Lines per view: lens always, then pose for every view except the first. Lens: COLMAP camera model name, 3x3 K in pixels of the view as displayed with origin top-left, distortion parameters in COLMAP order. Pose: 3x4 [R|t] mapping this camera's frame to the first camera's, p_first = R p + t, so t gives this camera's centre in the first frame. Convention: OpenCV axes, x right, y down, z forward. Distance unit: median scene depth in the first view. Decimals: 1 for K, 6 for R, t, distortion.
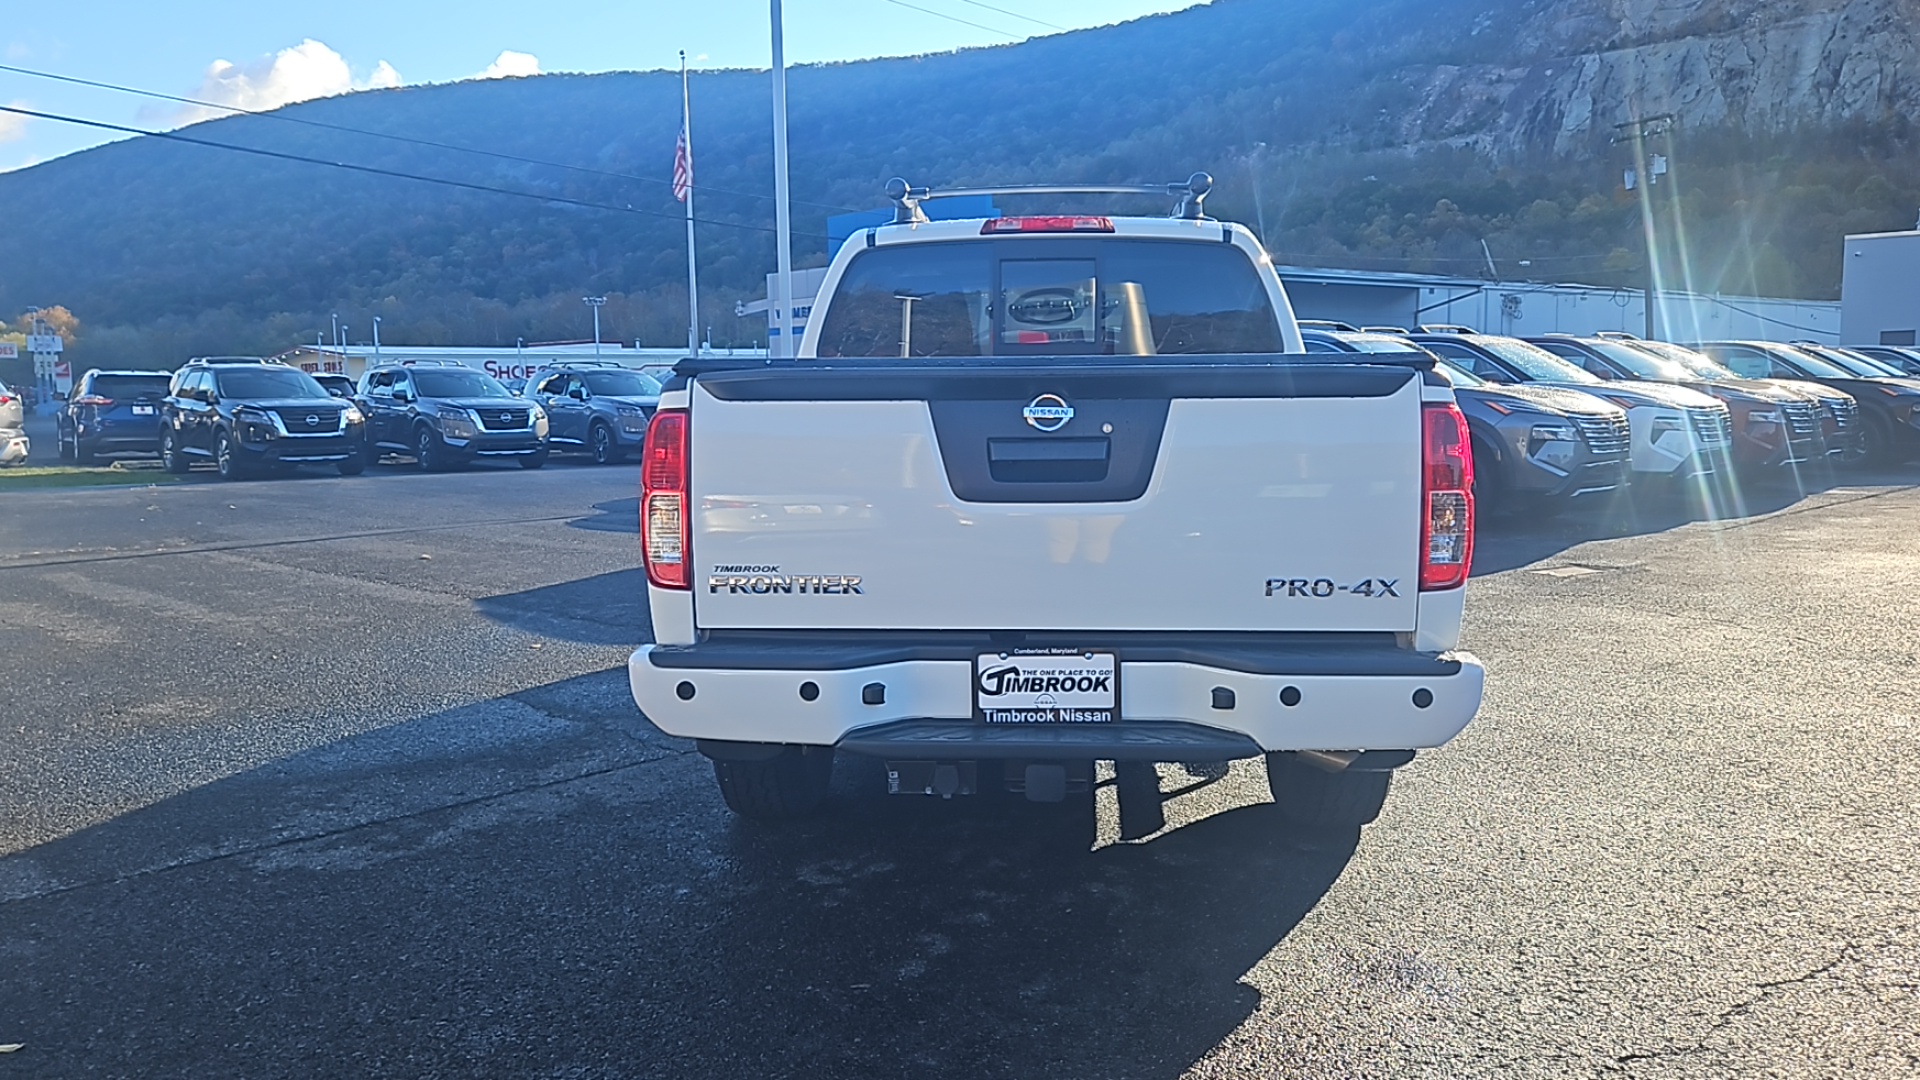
lens RADIAL K [[1375.3, 0, 965.8], [0, 1375.3, 509.2], [0, 0, 1]] dist [0.057918, -0.049553]
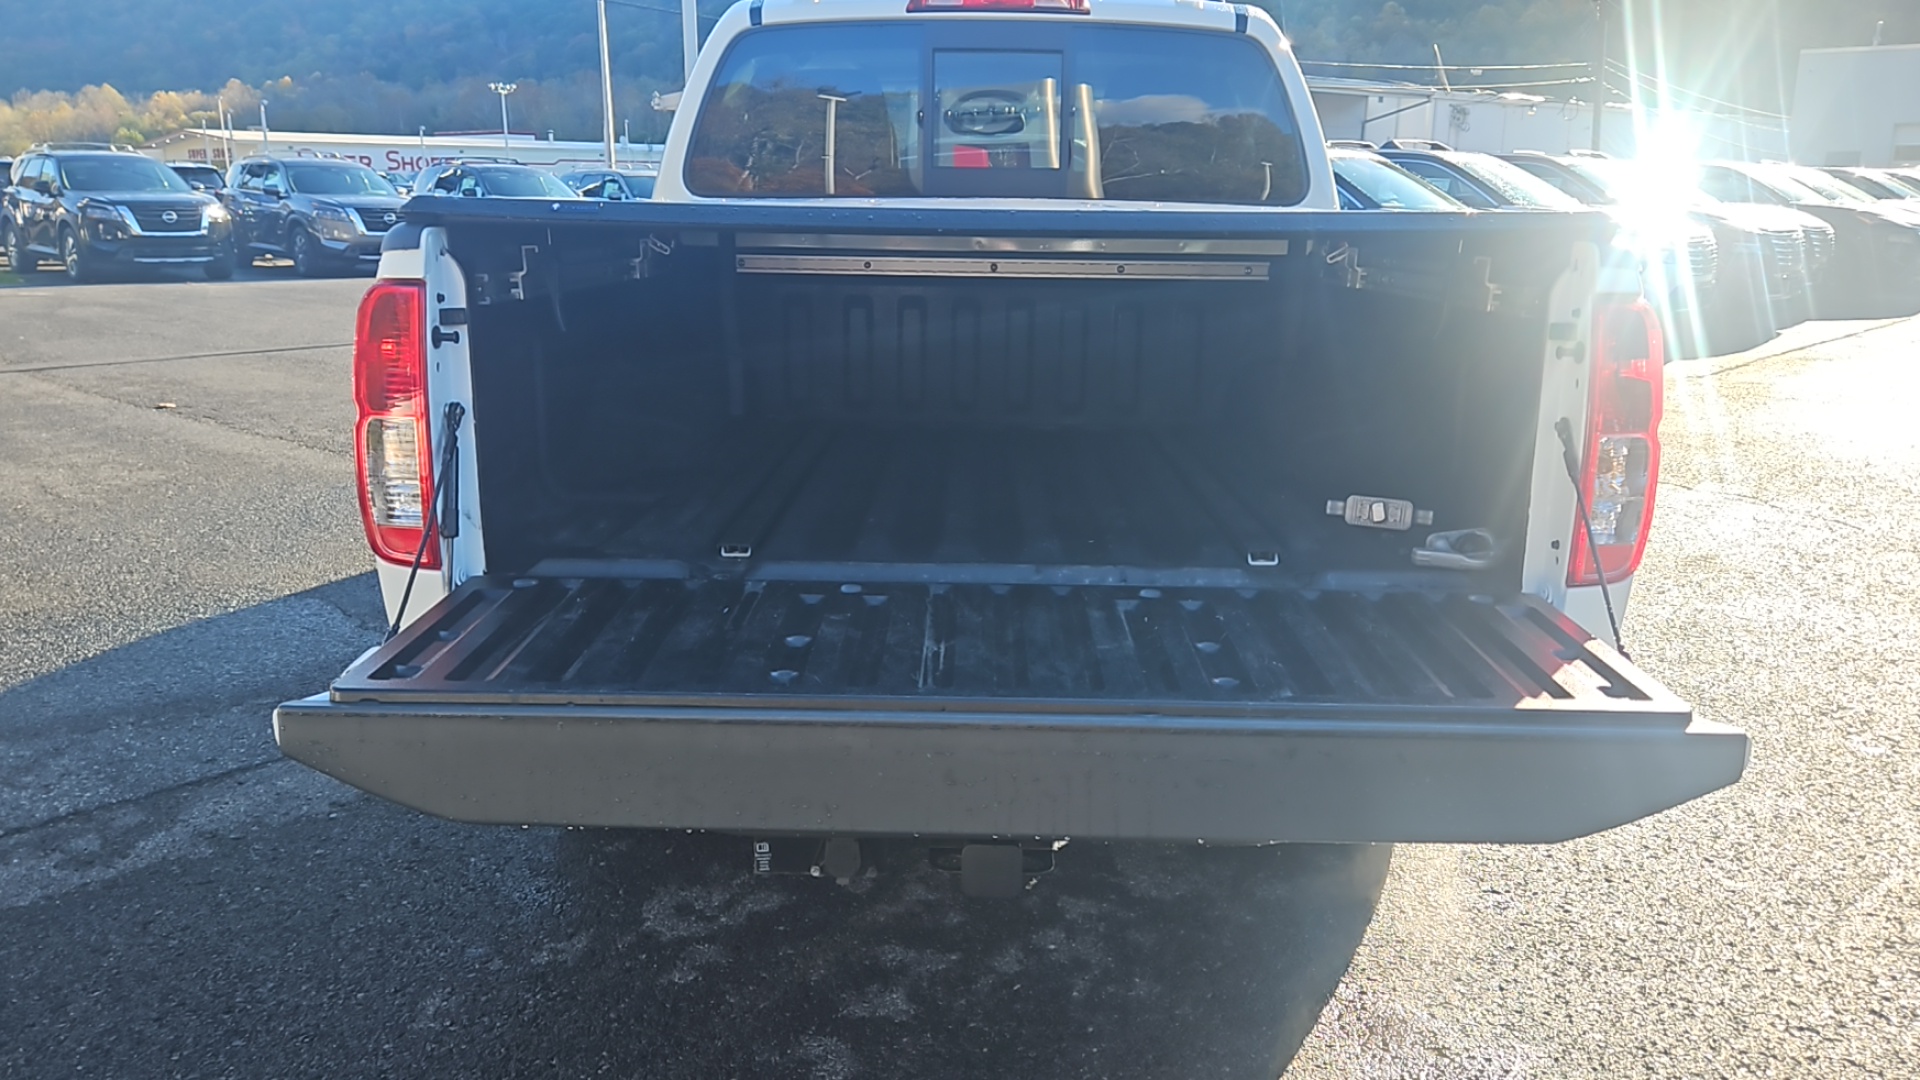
lens RADIAL K [[1375.3, 0, 965.8], [0, 1375.3, 509.2], [0, 0, 1]] dist [0.057918, -0.049553]
pose [[0.998653, 0.008682, 0.051159, 0.007100], [-0.015652, 0.990385, 0.137454, -0.042910], [-0.049473, -0.138069, 0.989186, 0.254549]]
